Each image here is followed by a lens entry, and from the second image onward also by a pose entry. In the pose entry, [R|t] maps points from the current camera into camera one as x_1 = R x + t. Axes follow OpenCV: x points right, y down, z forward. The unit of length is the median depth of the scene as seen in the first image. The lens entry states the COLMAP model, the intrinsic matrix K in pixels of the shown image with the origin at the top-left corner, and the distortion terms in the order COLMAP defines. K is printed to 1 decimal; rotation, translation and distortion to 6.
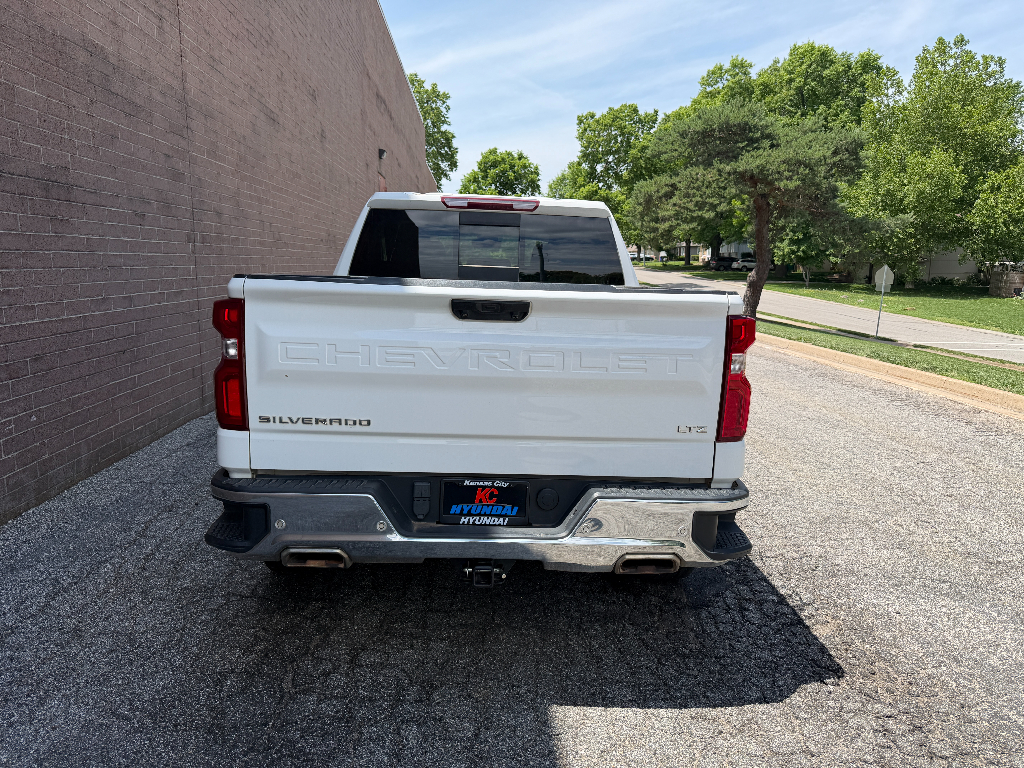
lens RADIAL K [[710.9, 0, 512.0], [0, 710.9, 384.0], [0, 0, 1]] dist [0.053559, -0.071530]
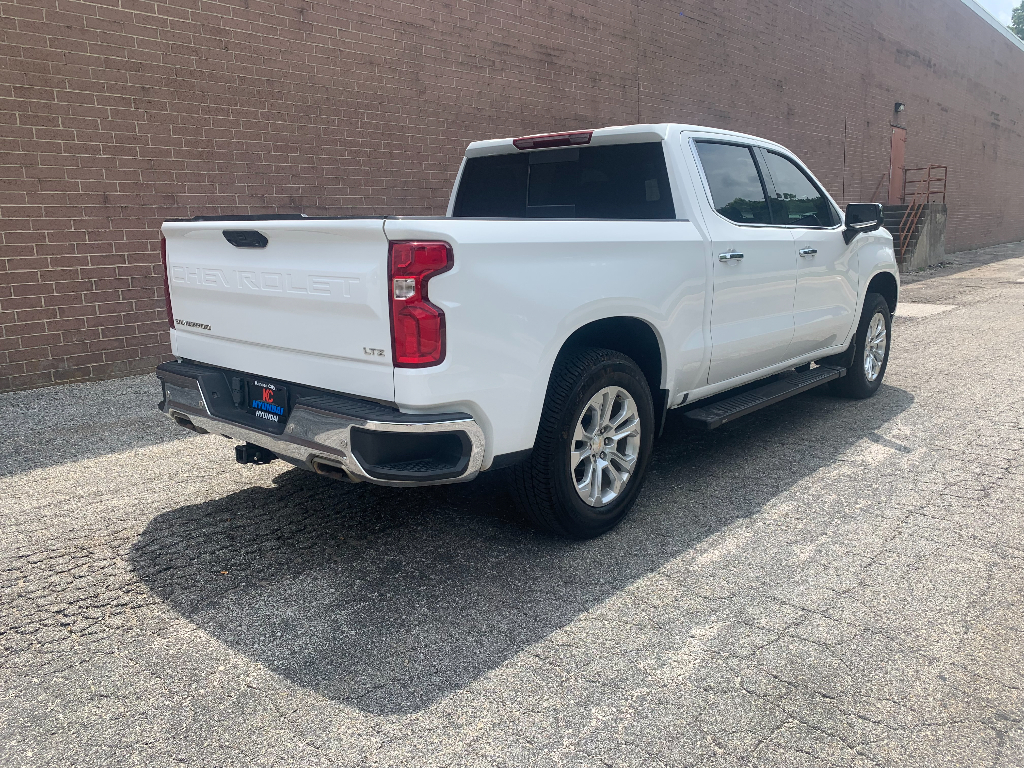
lens RADIAL K [[784.5, 0, 512.0], [0, 784.5, 384.0], [0, 0, 1]] dist [-0.003980, 0.002795]
pose [[0.722474, 0.098558, -0.684338, 0.101955], [-0.075054, 0.995118, 0.064079, 0.001897], [0.687313, 0.005066, 0.726344, 0.027222]]
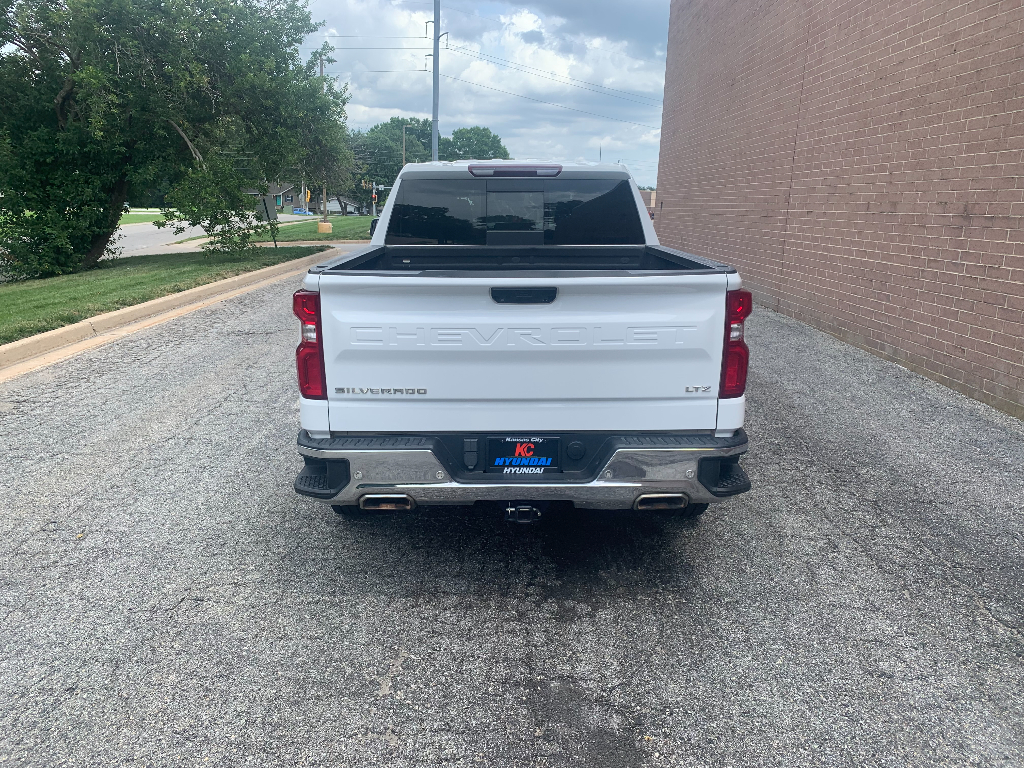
lens RADIAL K [[784.5, 0, 512.0], [0, 784.5, 384.0], [0, 0, 1]] dist [-0.003980, 0.002795]
pose [[0.999235, -0.024203, -0.030729, -0.001111], [0.026757, 0.995967, 0.085634, -0.005687], [0.028533, -0.086391, 0.995853, -0.026577]]
